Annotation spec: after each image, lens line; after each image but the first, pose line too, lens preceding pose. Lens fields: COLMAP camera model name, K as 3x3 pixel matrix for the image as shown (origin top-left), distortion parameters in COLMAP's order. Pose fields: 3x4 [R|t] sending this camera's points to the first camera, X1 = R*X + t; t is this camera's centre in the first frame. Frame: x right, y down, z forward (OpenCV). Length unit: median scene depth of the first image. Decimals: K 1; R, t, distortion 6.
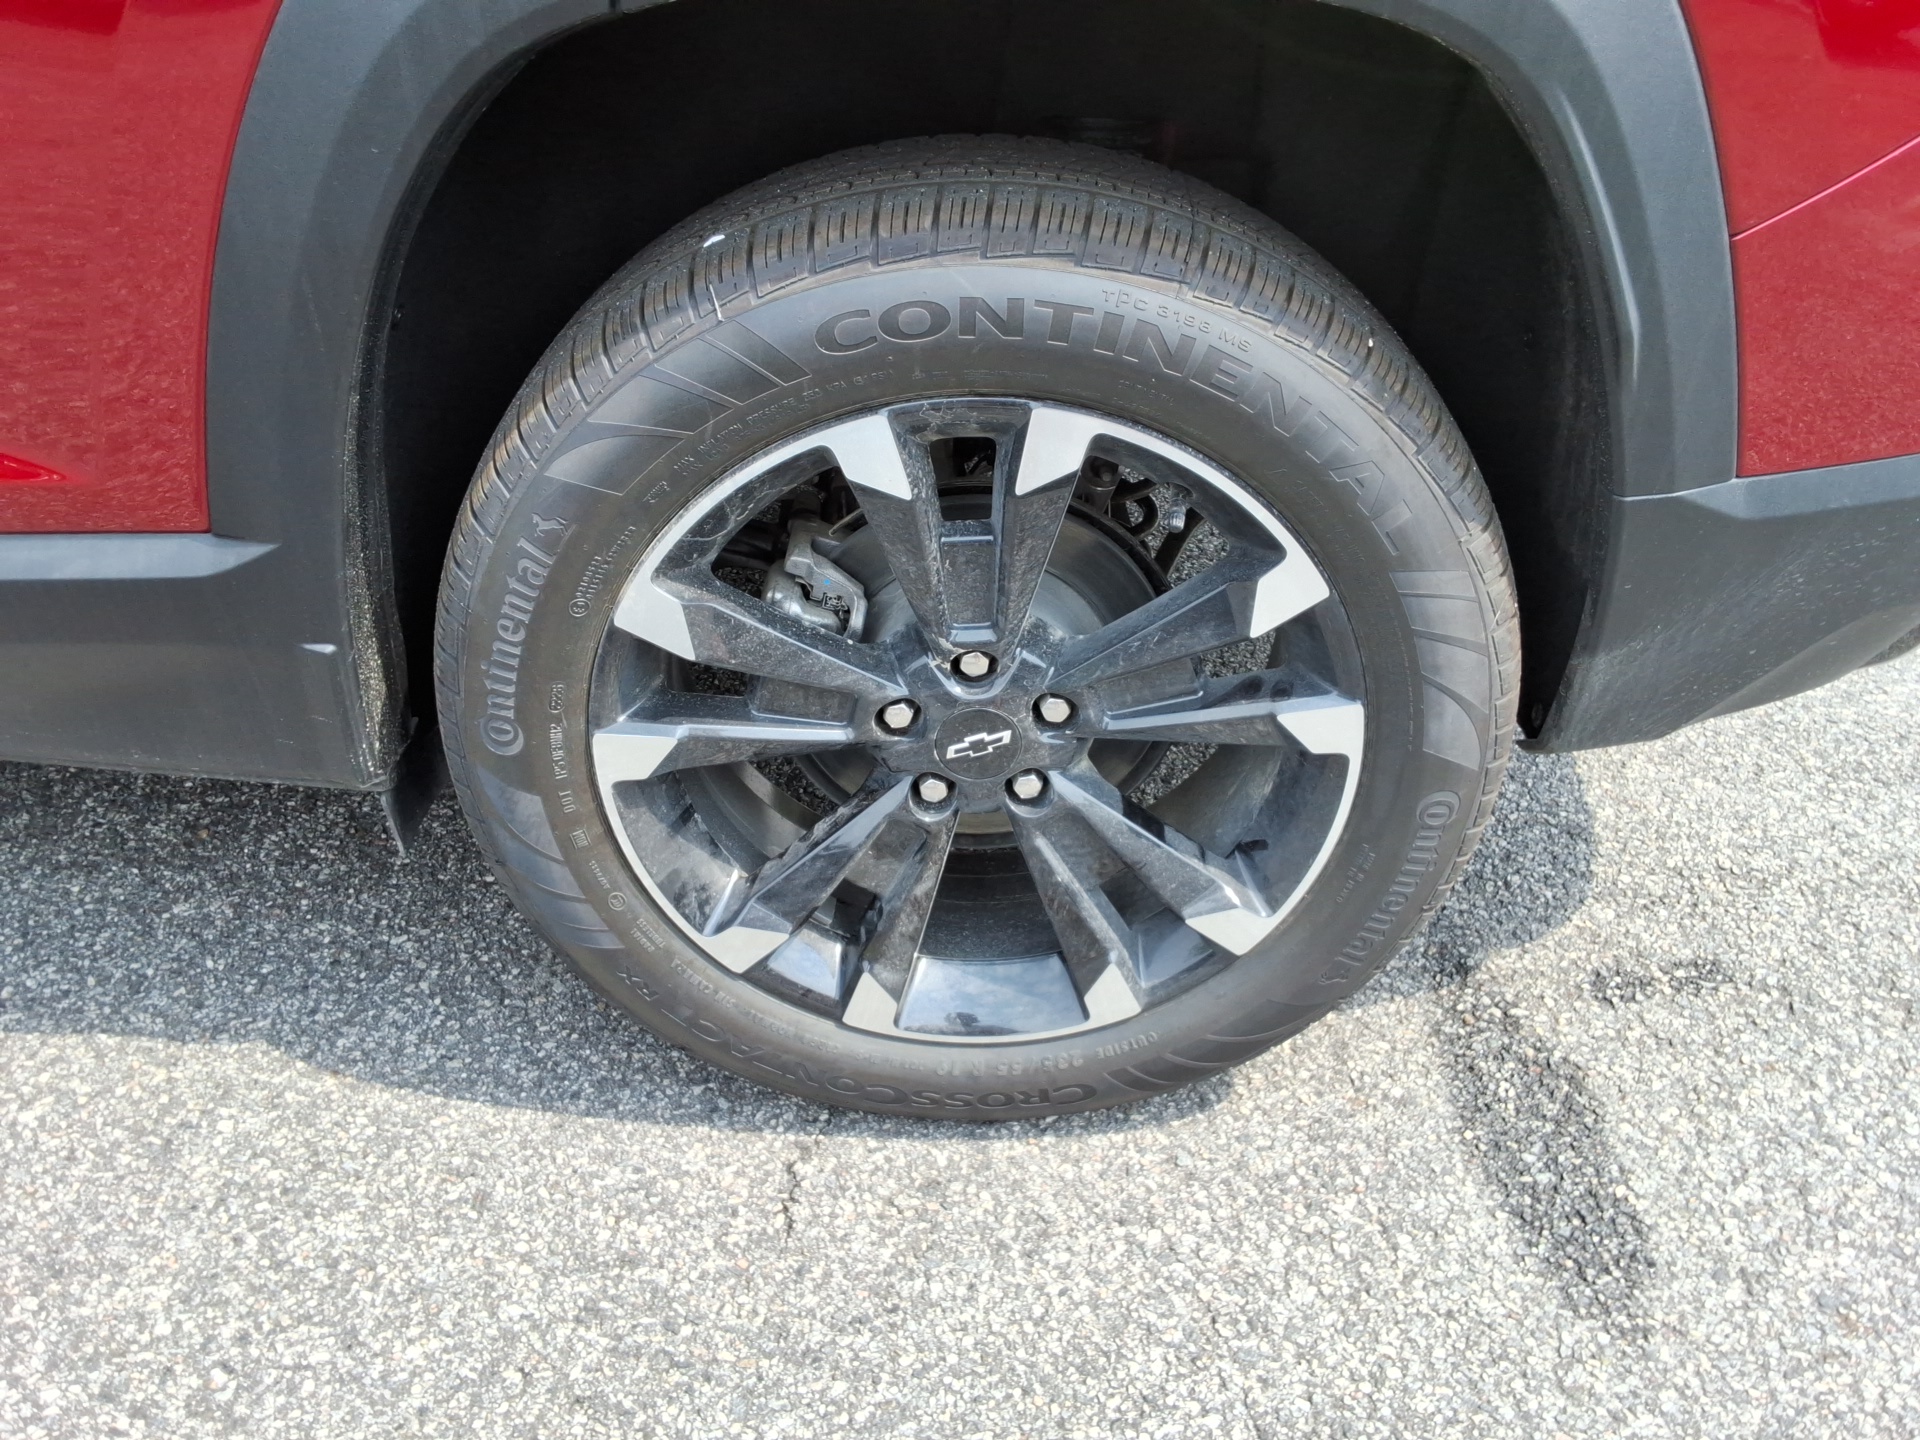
lens RADIAL K [[1547.3, 0, 972.2], [0, 1547.3, 691.9], [0, 0, 1]] dist [0.126517, -0.207652]
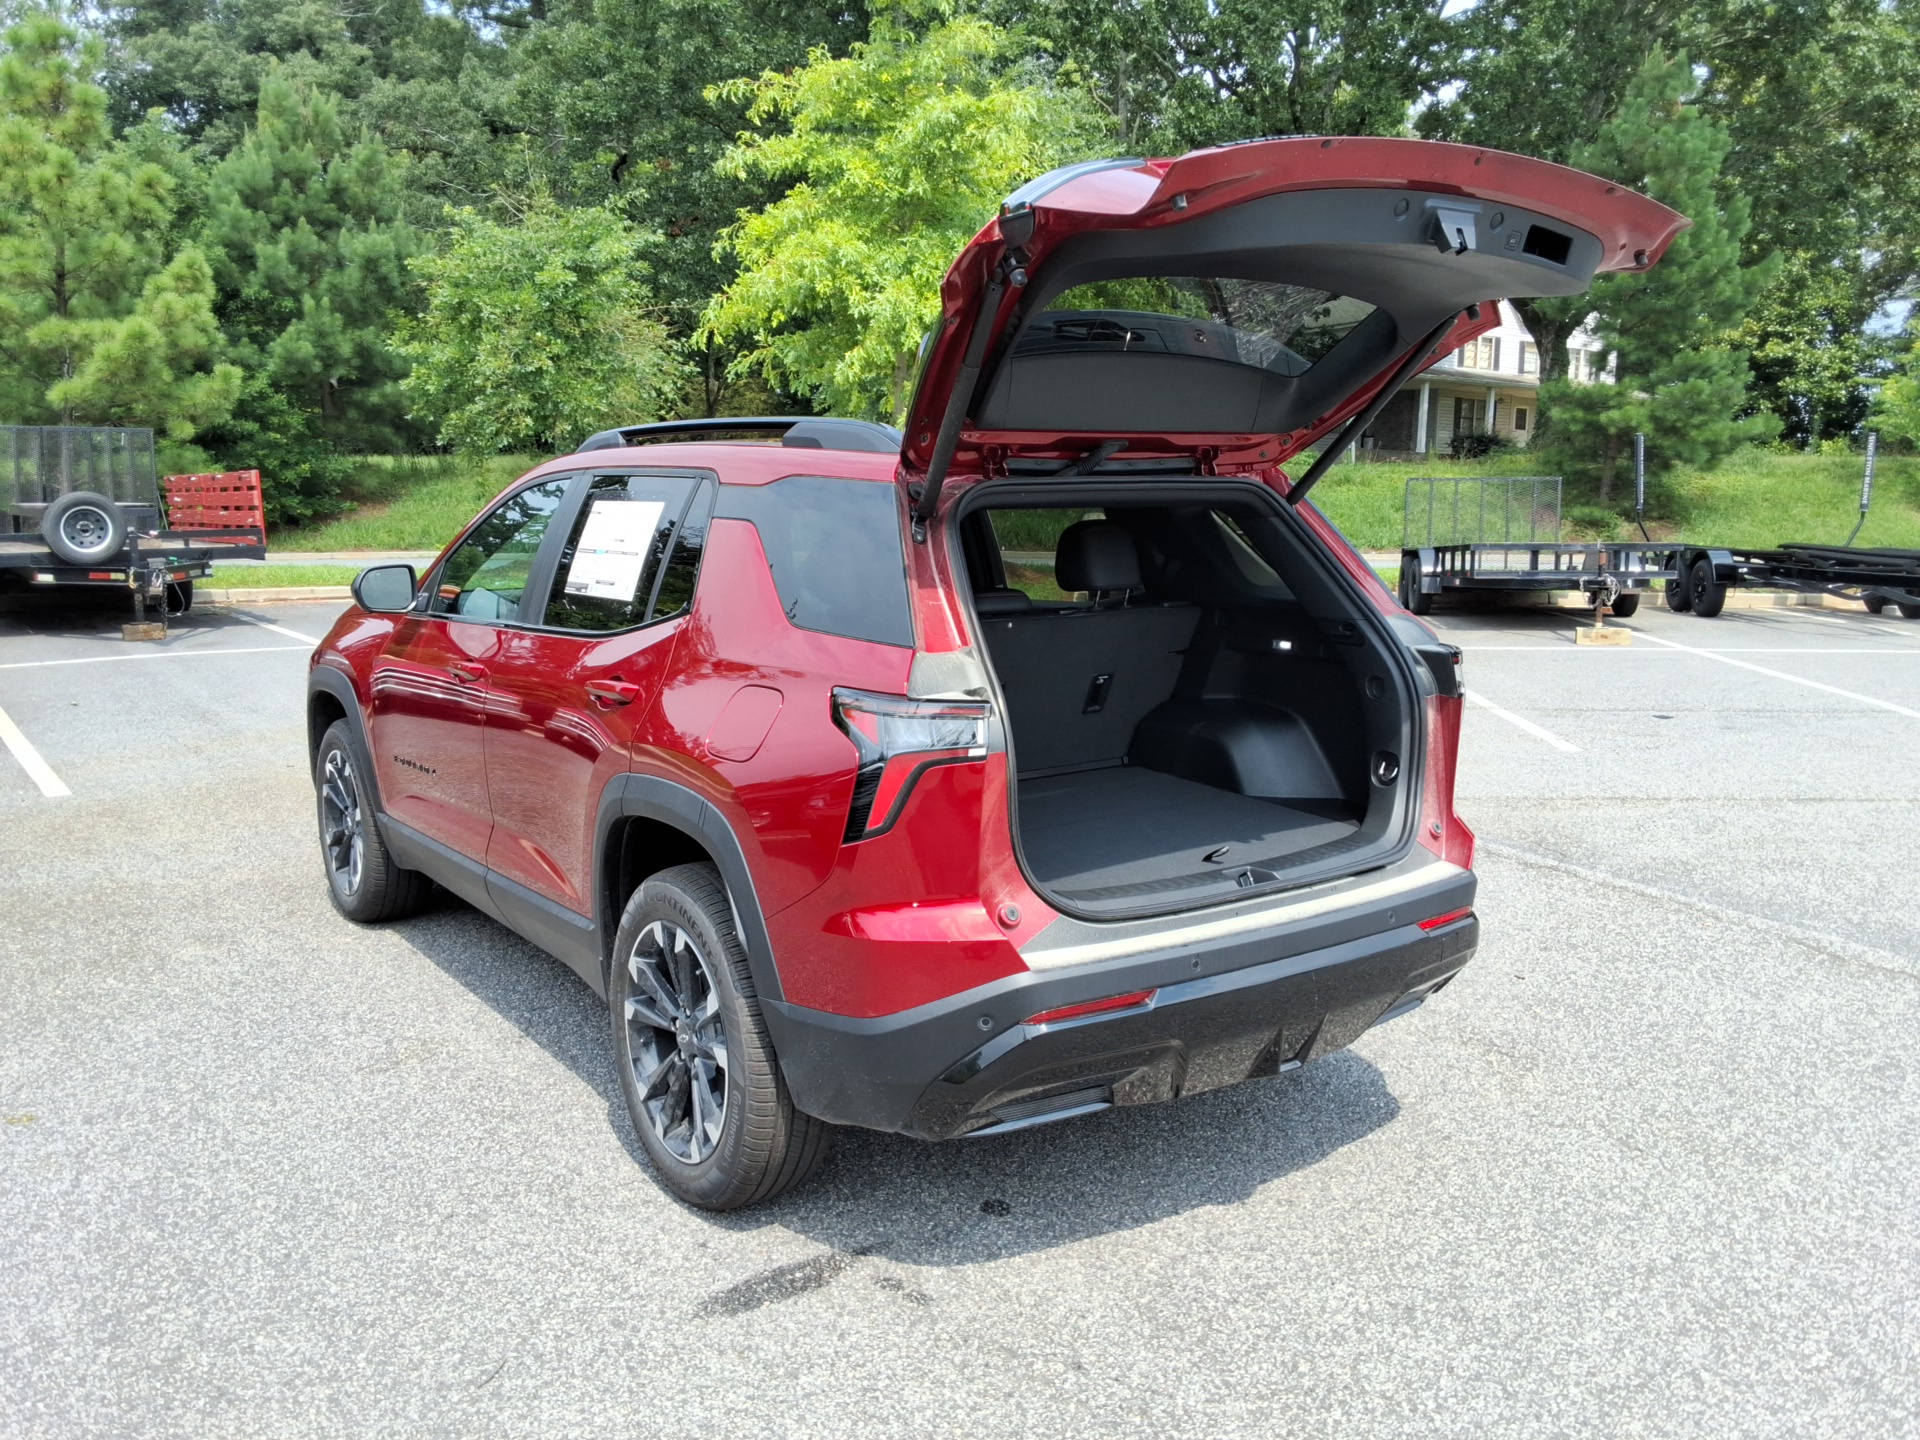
lens RADIAL K [[1547.3, 0, 972.2], [0, 1547.3, 691.9], [0, 0, 1]] dist [0.126517, -0.207652]
pose [[0.582772, 0.084953, -0.808183, 2.845633], [-0.424541, 0.879841, -0.213646, -0.156698], [0.692923, 0.467613, 0.548813, -0.660526]]
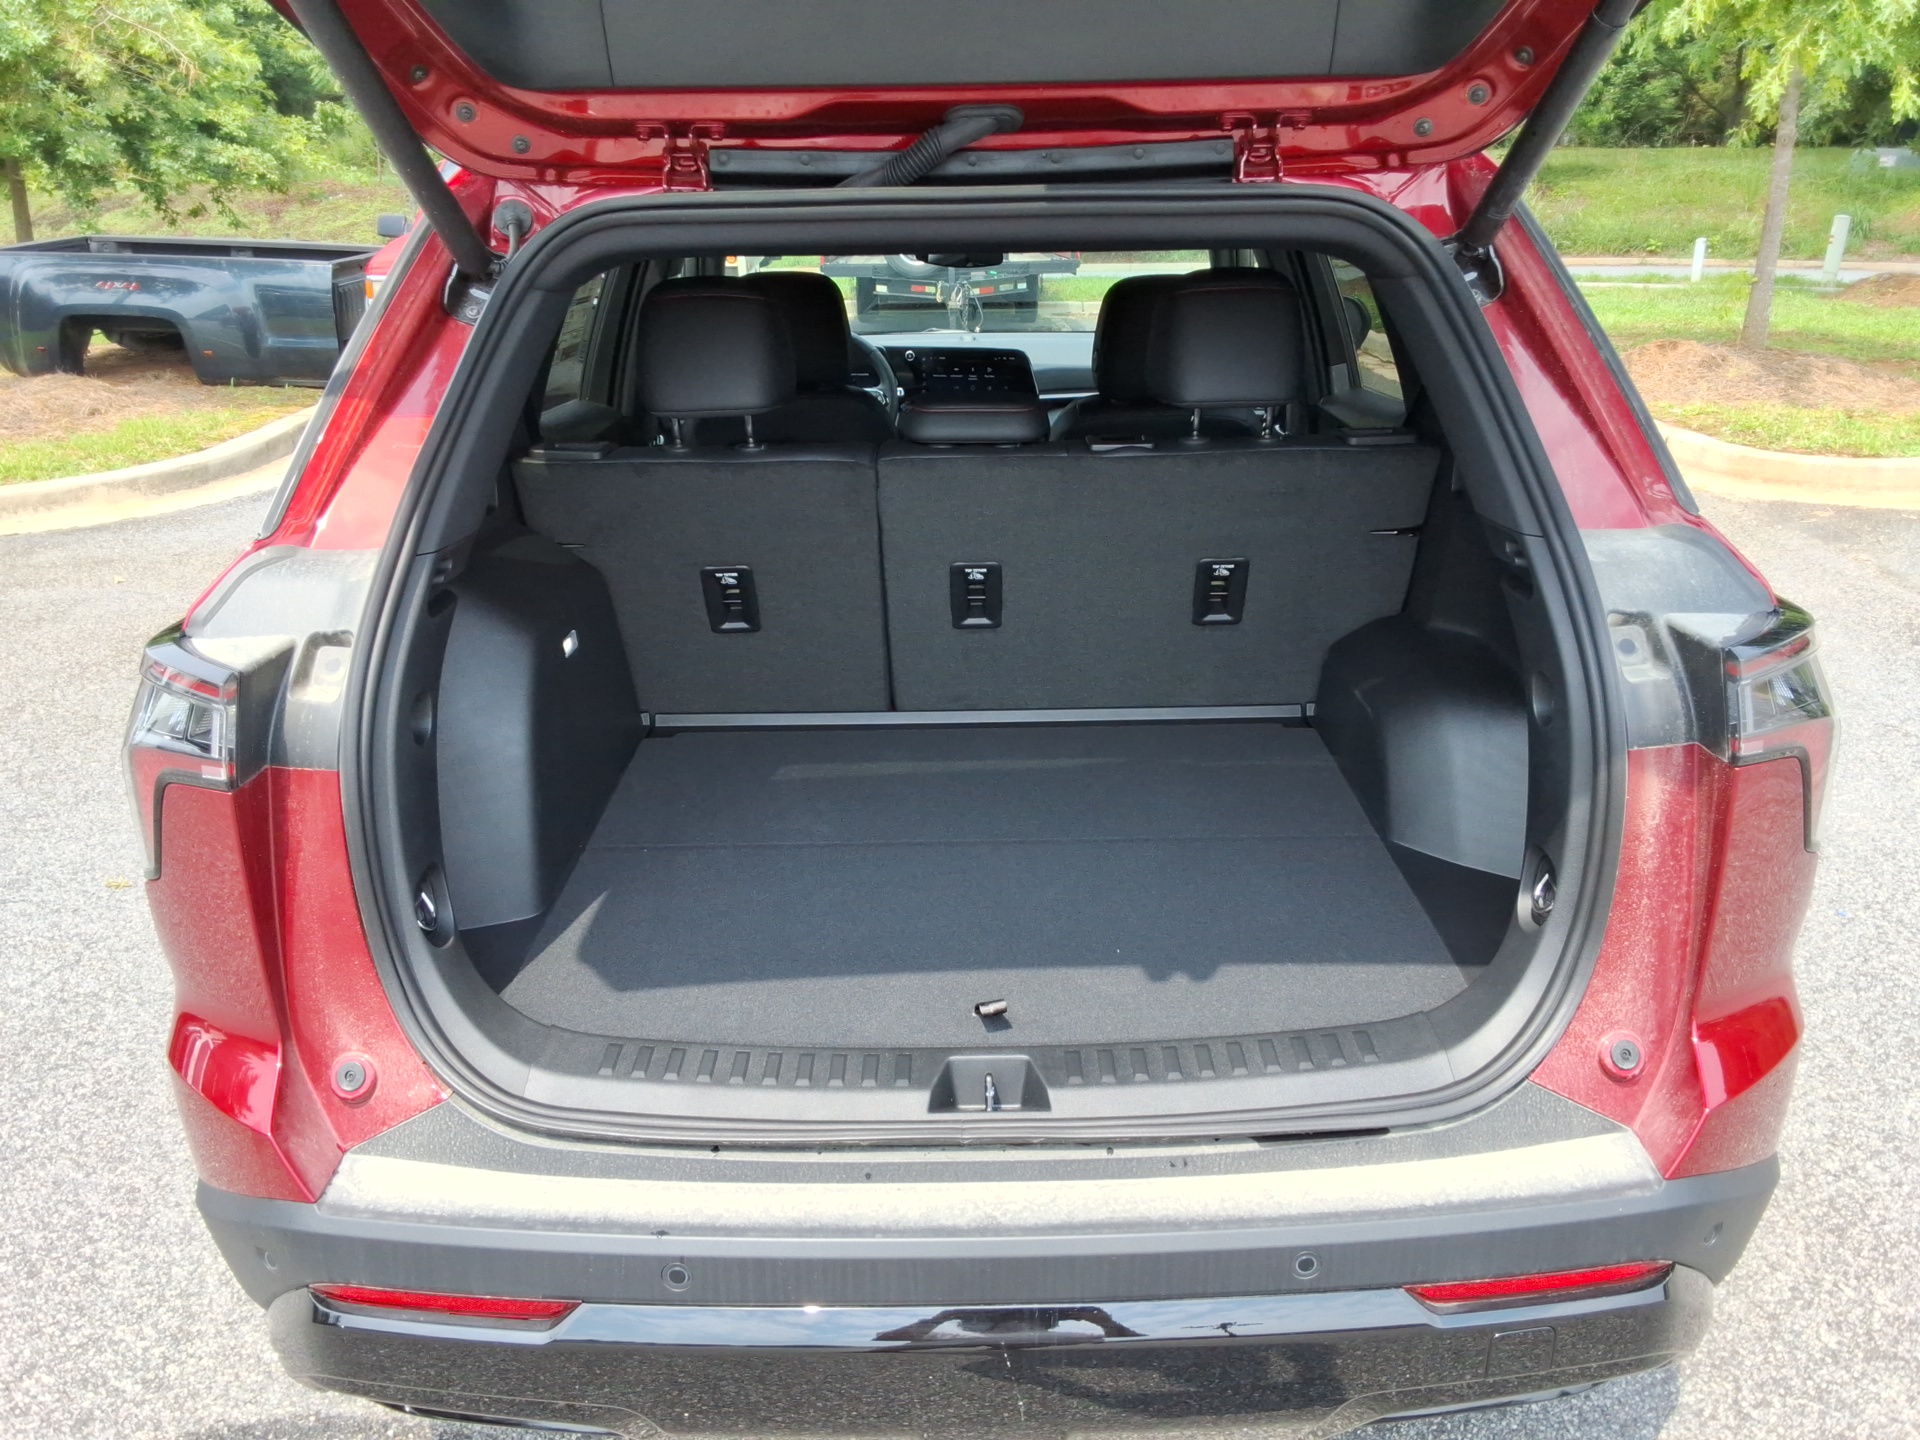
lens RADIAL K [[1555.4, 0, 972.6], [0, 1555.4, 694.5], [0, 0, 1]] dist [0.083709, -0.135986]
pose [[0.005995, 0.286145, -0.958168, 2.005951], [-0.528069, 0.814592, 0.239964, -1.322032], [0.849181, 0.504540, 0.155988, 1.108299]]
